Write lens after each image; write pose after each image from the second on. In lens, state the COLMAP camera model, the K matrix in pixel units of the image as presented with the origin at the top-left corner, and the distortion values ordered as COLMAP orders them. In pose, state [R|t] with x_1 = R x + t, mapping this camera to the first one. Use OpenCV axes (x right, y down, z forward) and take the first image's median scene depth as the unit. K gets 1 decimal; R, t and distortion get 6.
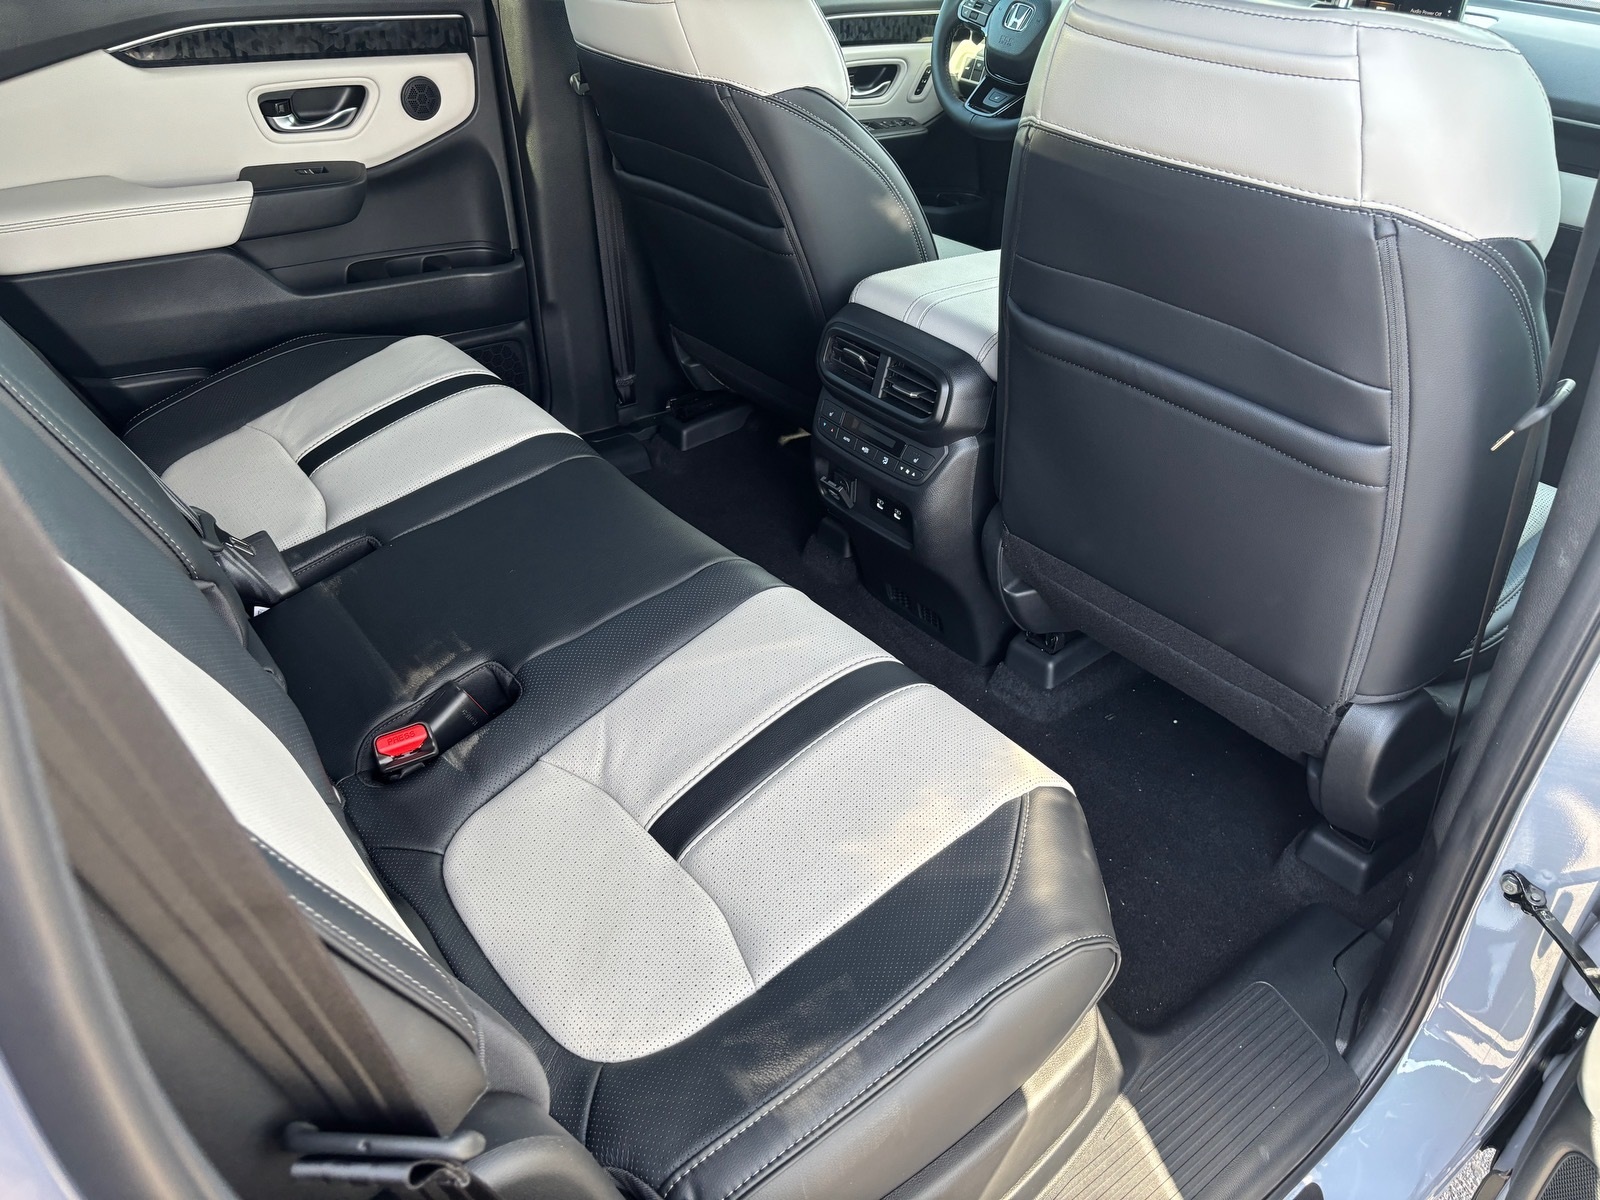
lens RADIAL K [[1298.1, 0, 799.7], [0, 1298.1, 632.3], [0, 0, 1]] dist [0.027918, -0.043922]
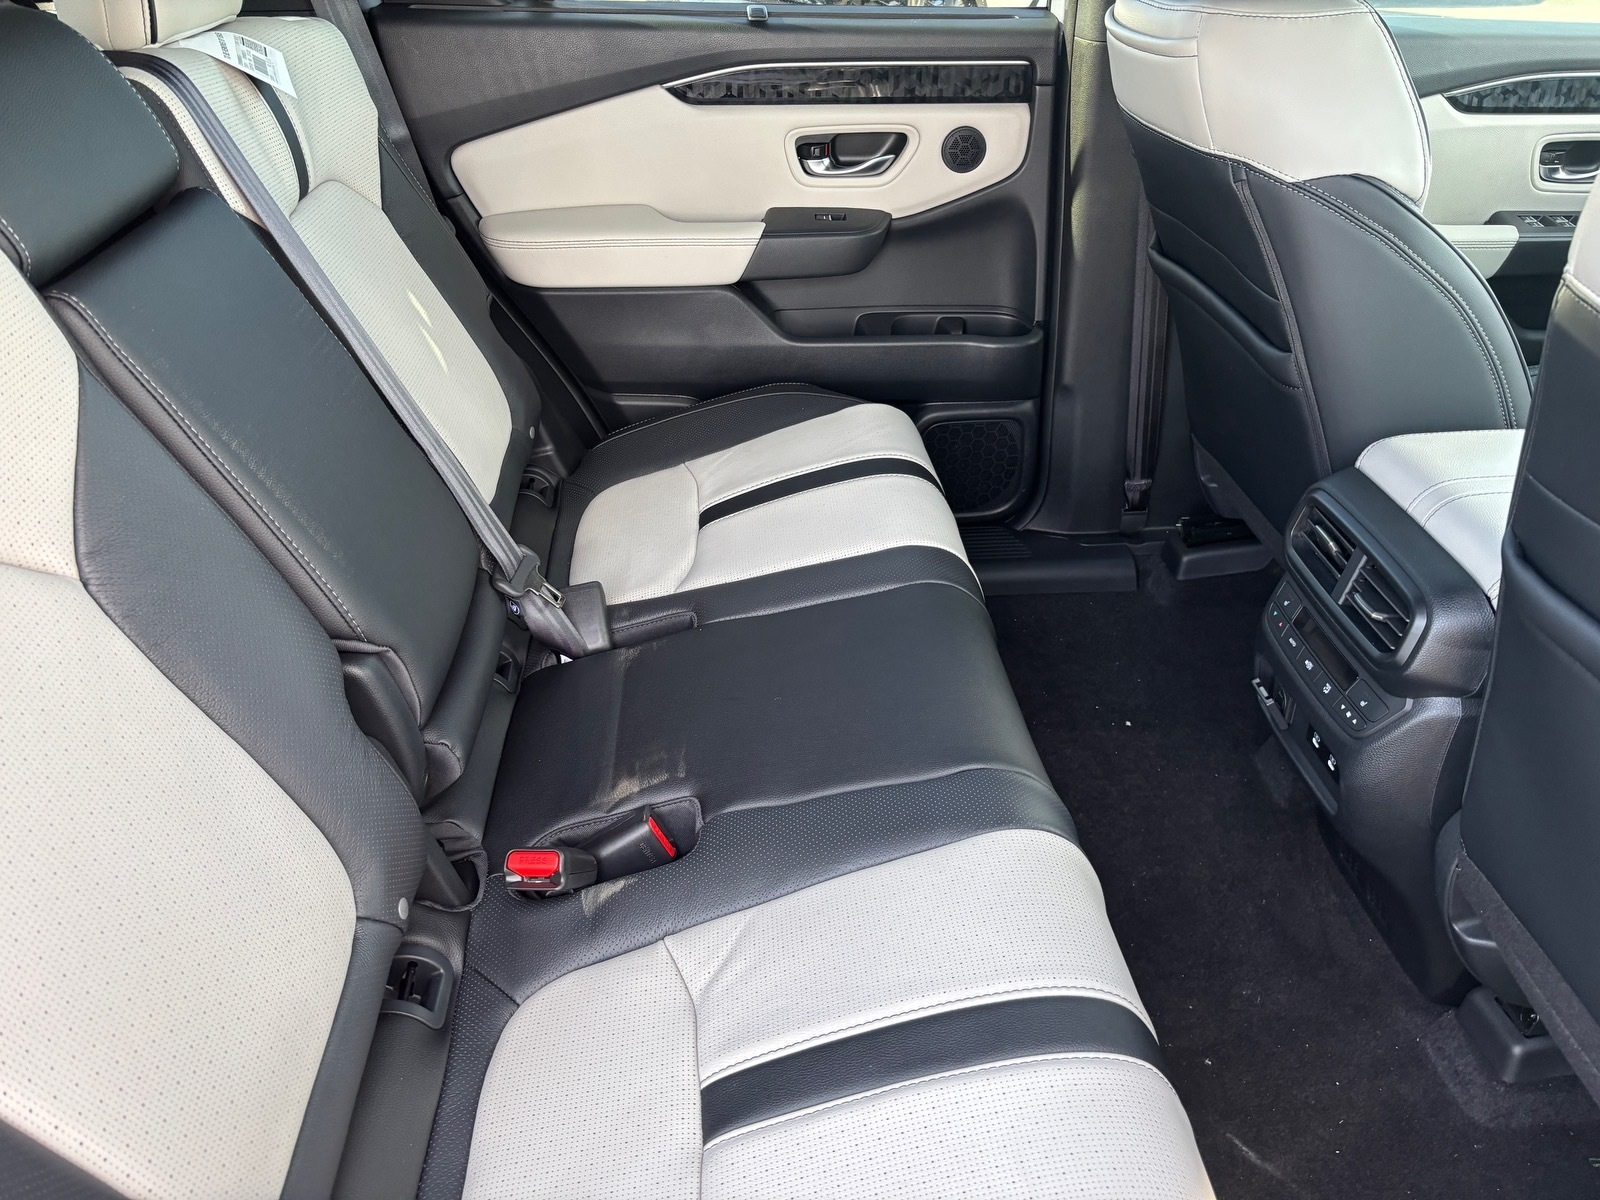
lens RADIAL K [[1239.7, 0, 800.0], [0, 1239.7, 600.0], [0, 0, 1]] dist [0.040406, -0.062035]
pose [[0.805913, 0.260701, -0.531544, 0.181452], [-0.271787, 0.960545, 0.059034, -0.137952], [0.525962, 0.096891, 0.844971, 0.251449]]
